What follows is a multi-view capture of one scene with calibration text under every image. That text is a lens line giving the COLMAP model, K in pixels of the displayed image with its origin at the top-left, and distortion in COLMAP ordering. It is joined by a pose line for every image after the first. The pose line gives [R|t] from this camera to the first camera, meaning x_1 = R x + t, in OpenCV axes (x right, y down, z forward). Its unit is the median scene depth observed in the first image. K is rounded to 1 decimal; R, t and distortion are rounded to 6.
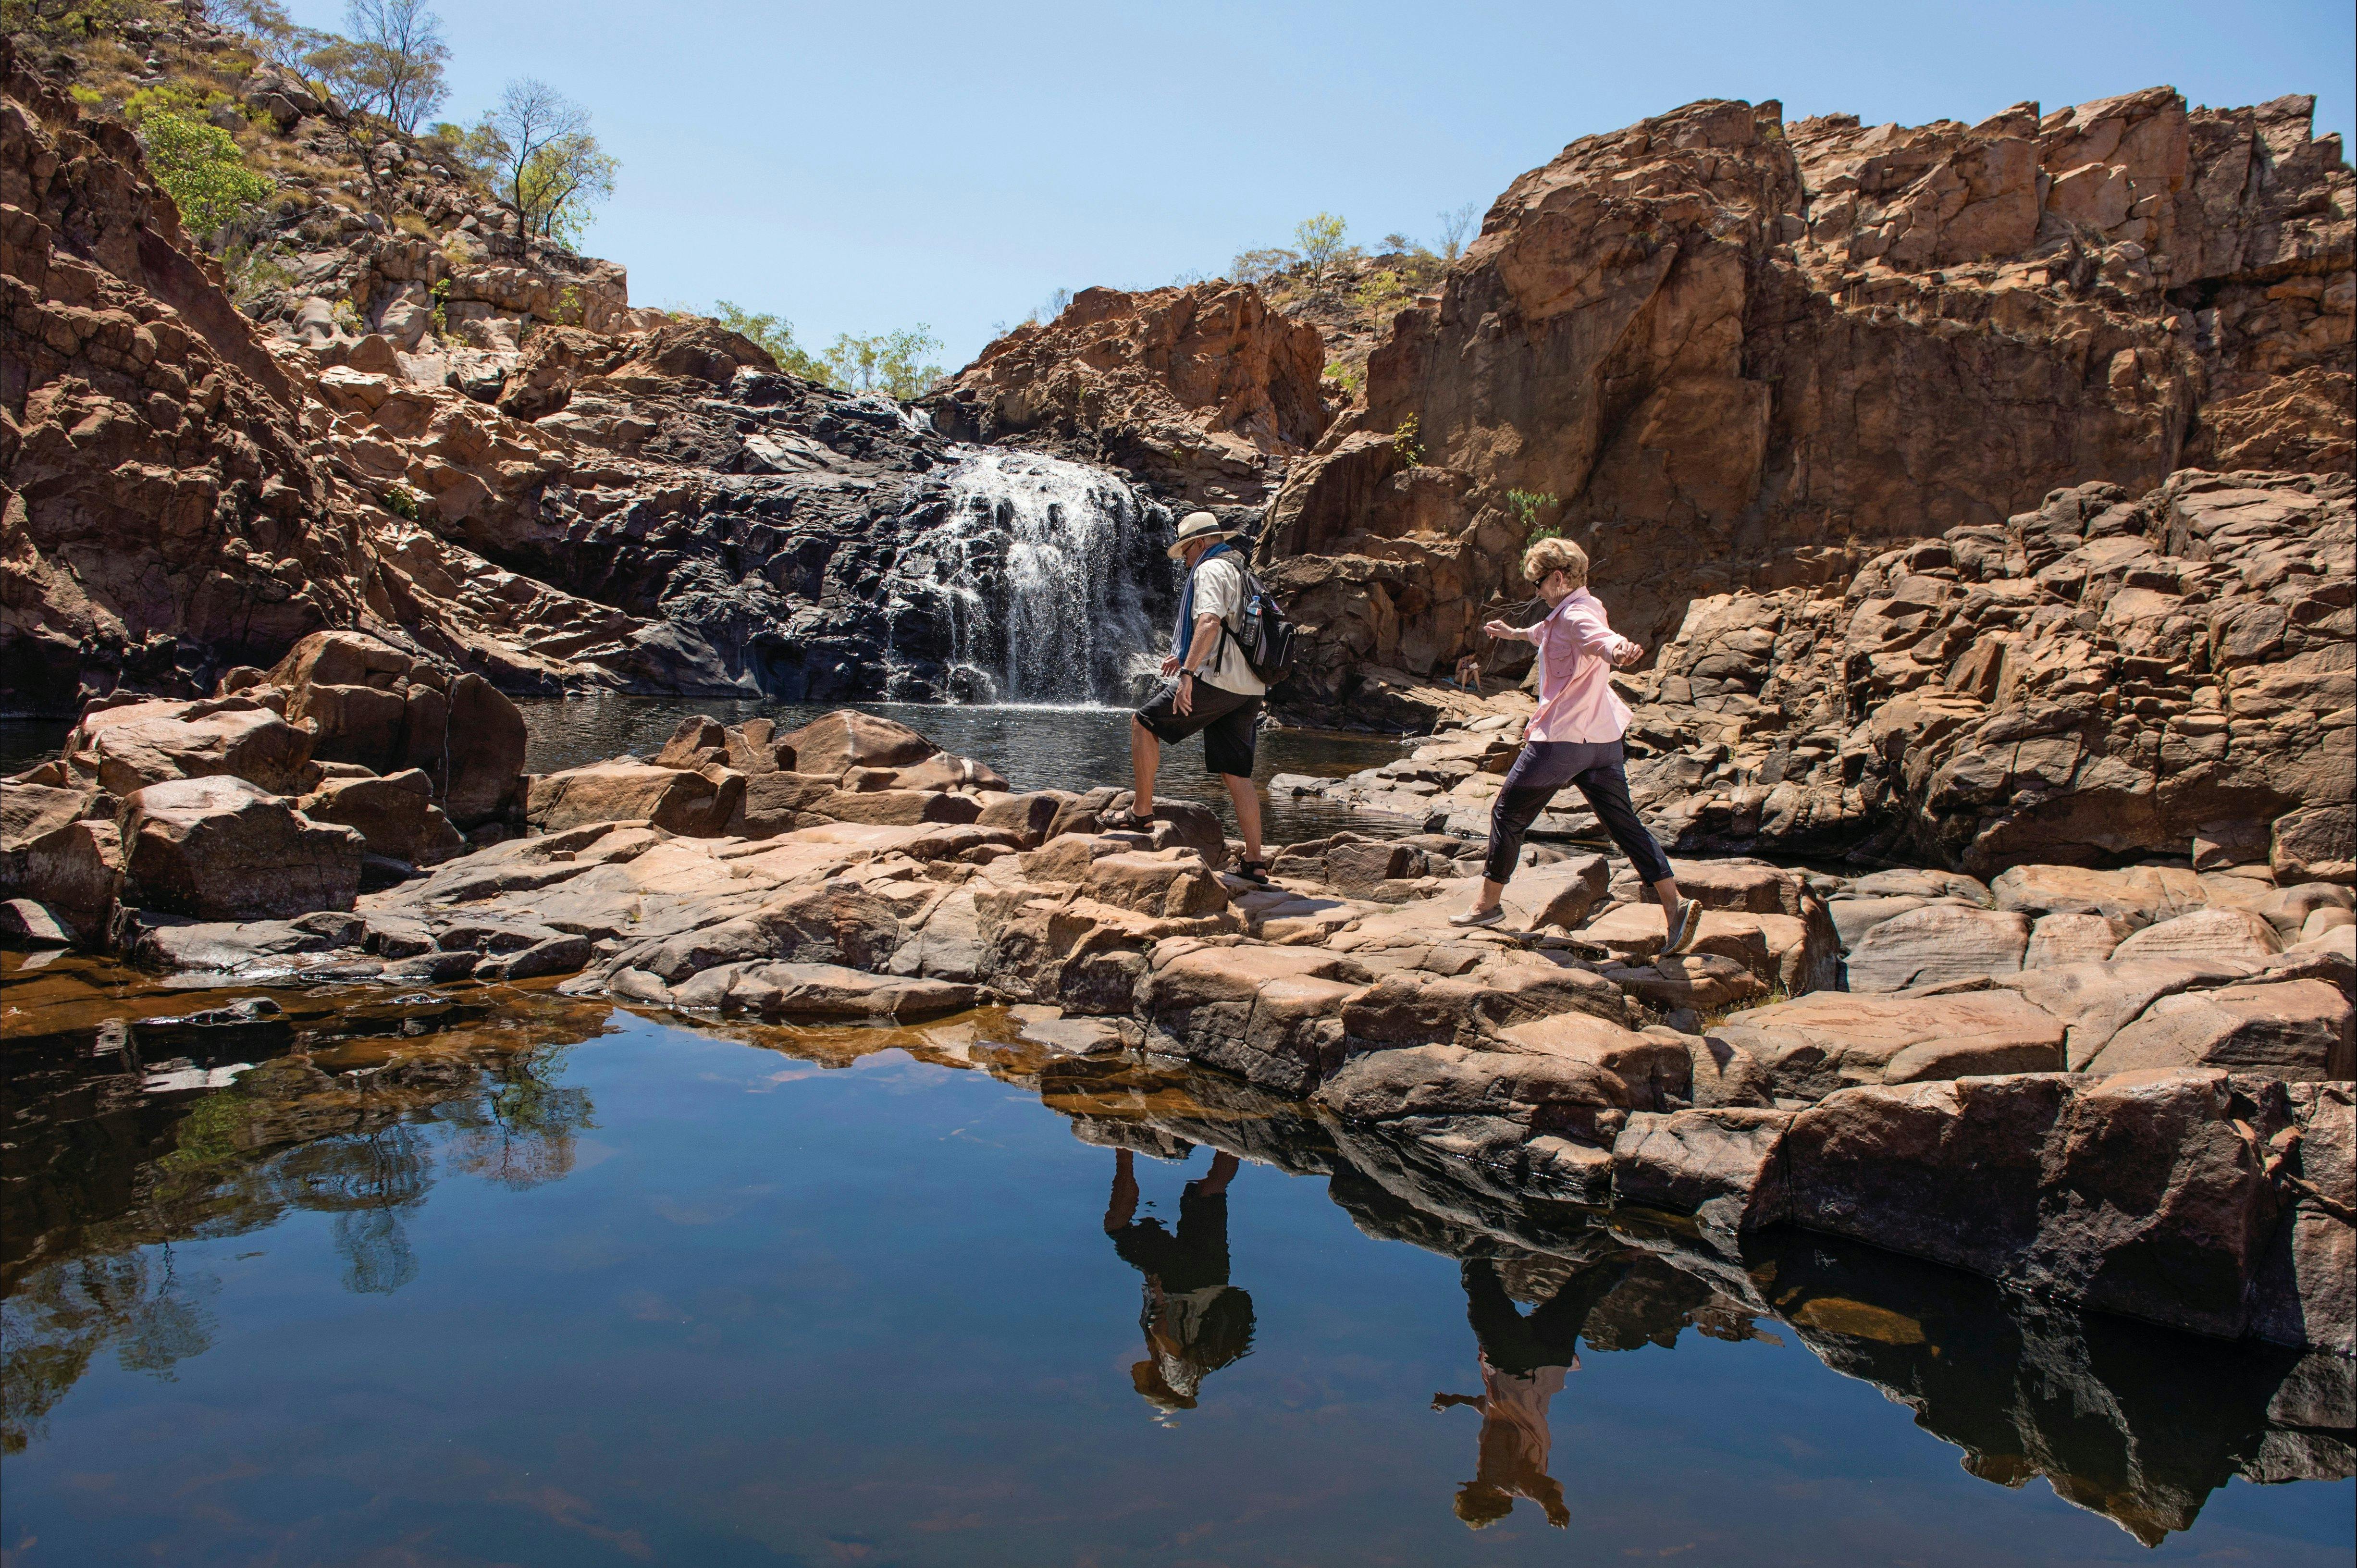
lens RADIAL K [[1667.1, 0, 1178.5], [0, 1667.1, 784.0], [0, 0, 1]] dist [-0.026459, -0.019627]
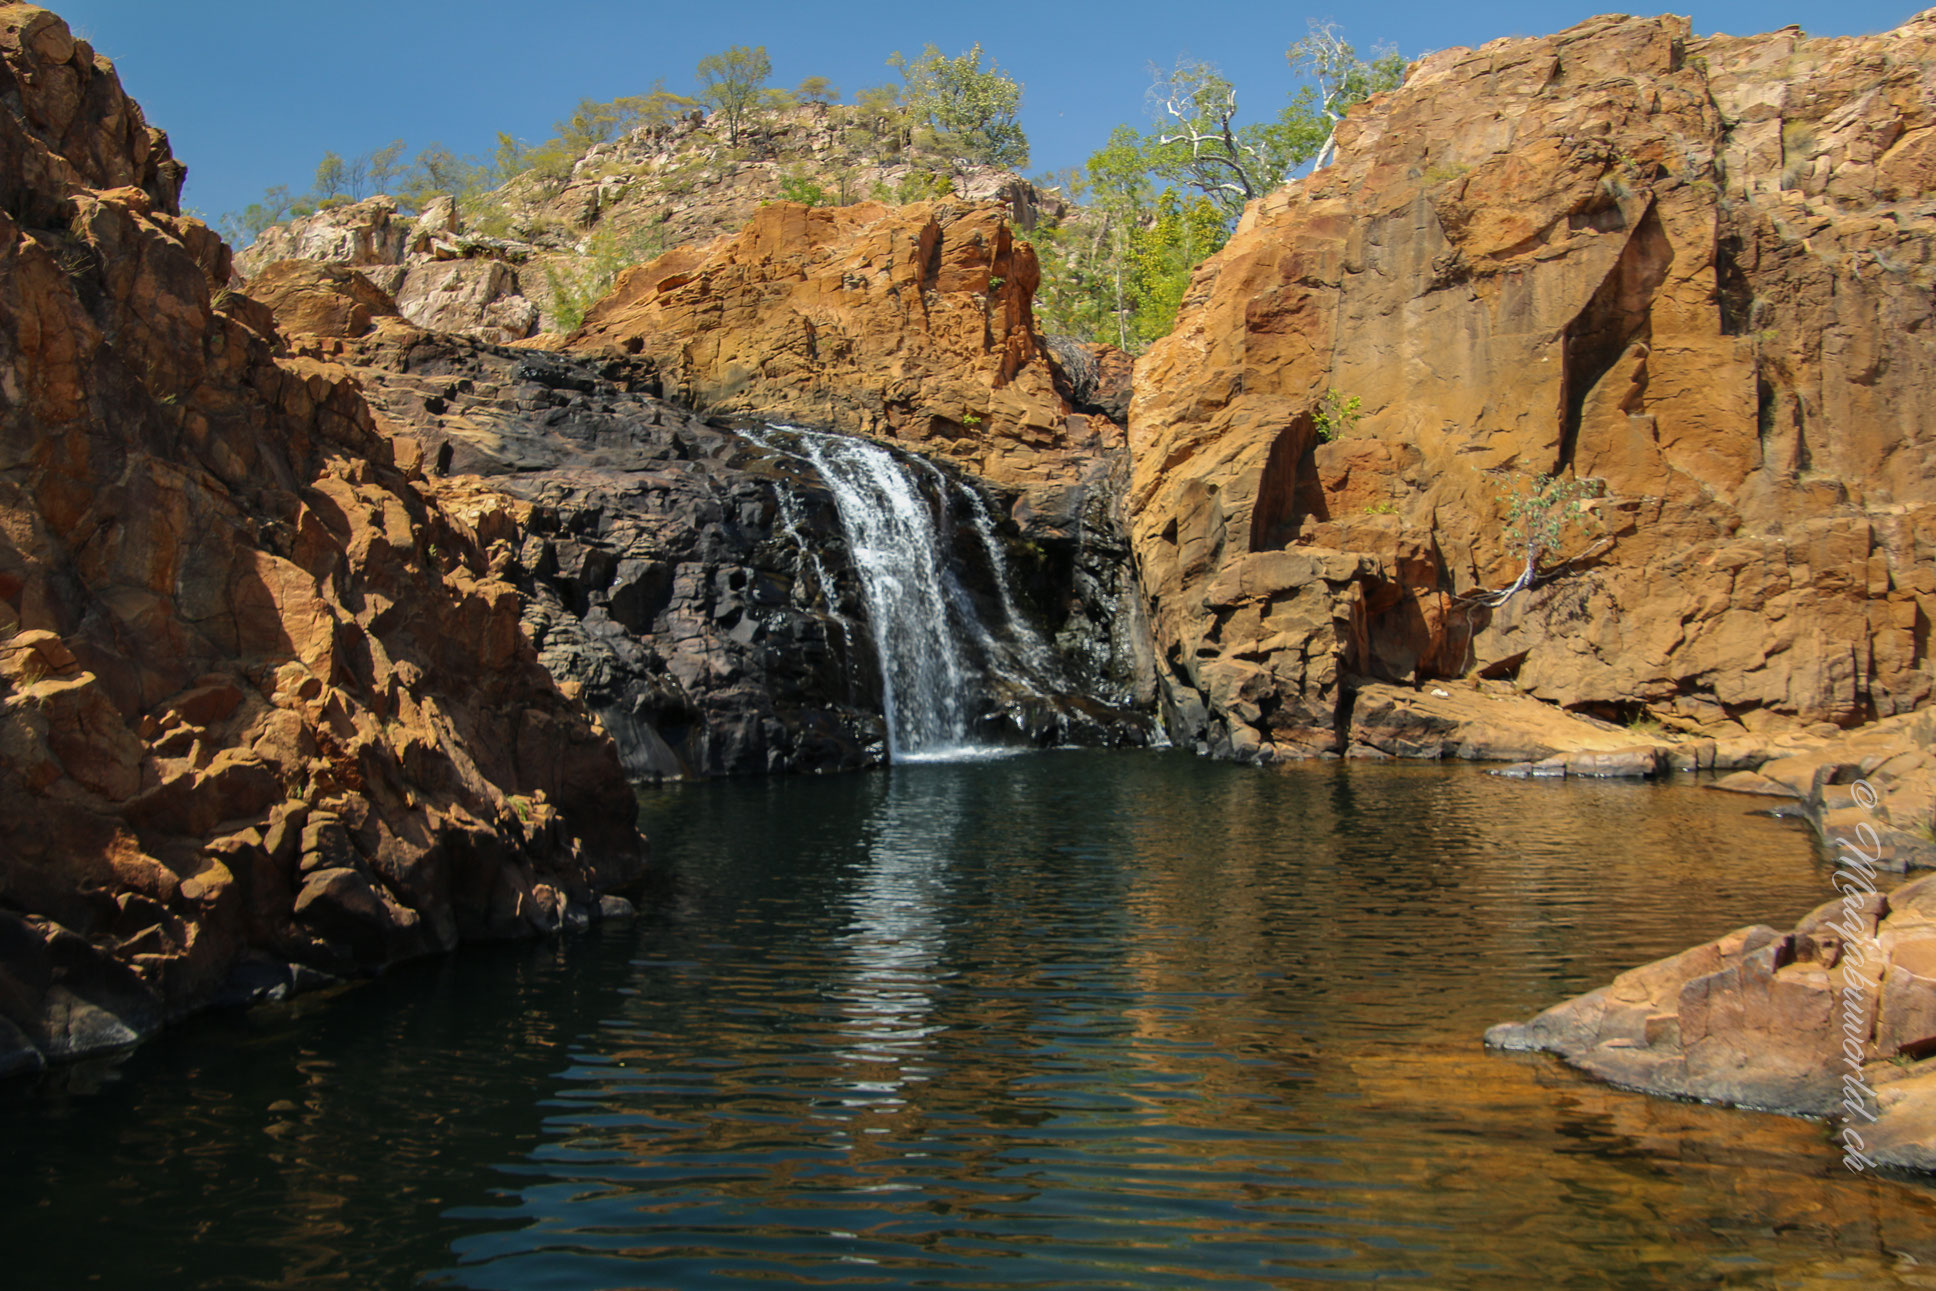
lens RADIAL K [[2249.0, 0, 968.0], [0, 2249.0, 645.5], [0, 0, 1]] dist [0.031845, 0.040646]
pose [[0.939946, -0.071371, 0.333778, -0.493429], [0.087891, 0.995528, -0.034636, -0.069769], [-0.329813, 0.061892, 0.942015, -0.020323]]
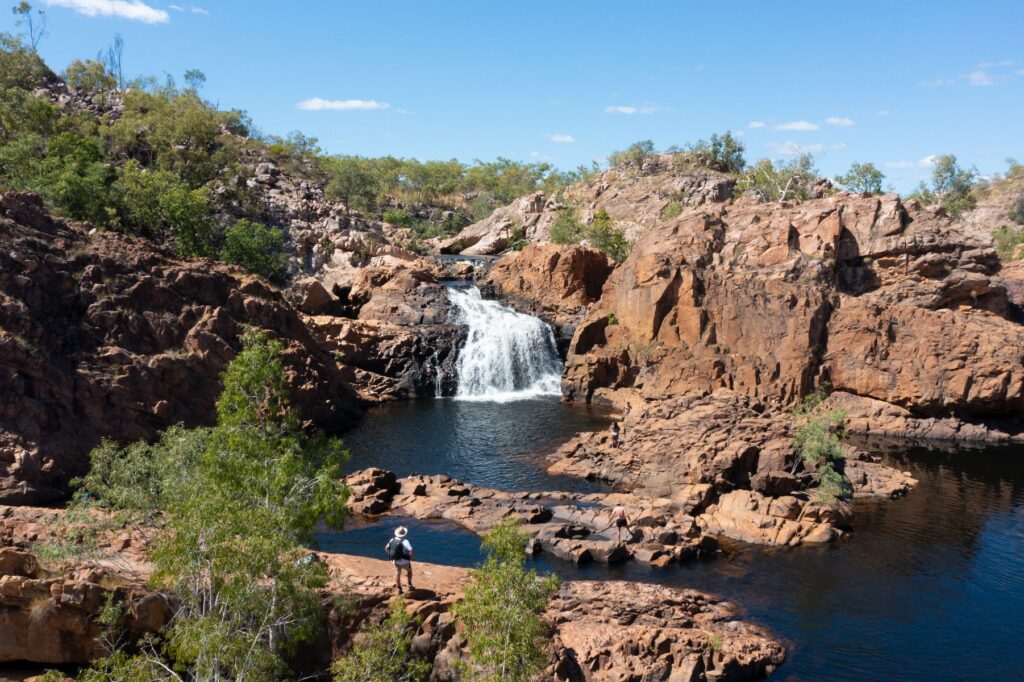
lens RADIAL K [[848.8, 0, 492.0], [0, 848.8, 336.5], [0, 0, 1]] dist [-0.009619, -0.000890]
pose [[0.982904, -0.033296, -0.181084, 0.242820], [0.037905, 0.999038, 0.022052, -0.242981], [0.180176, -0.028539, 0.983220, -0.873022]]
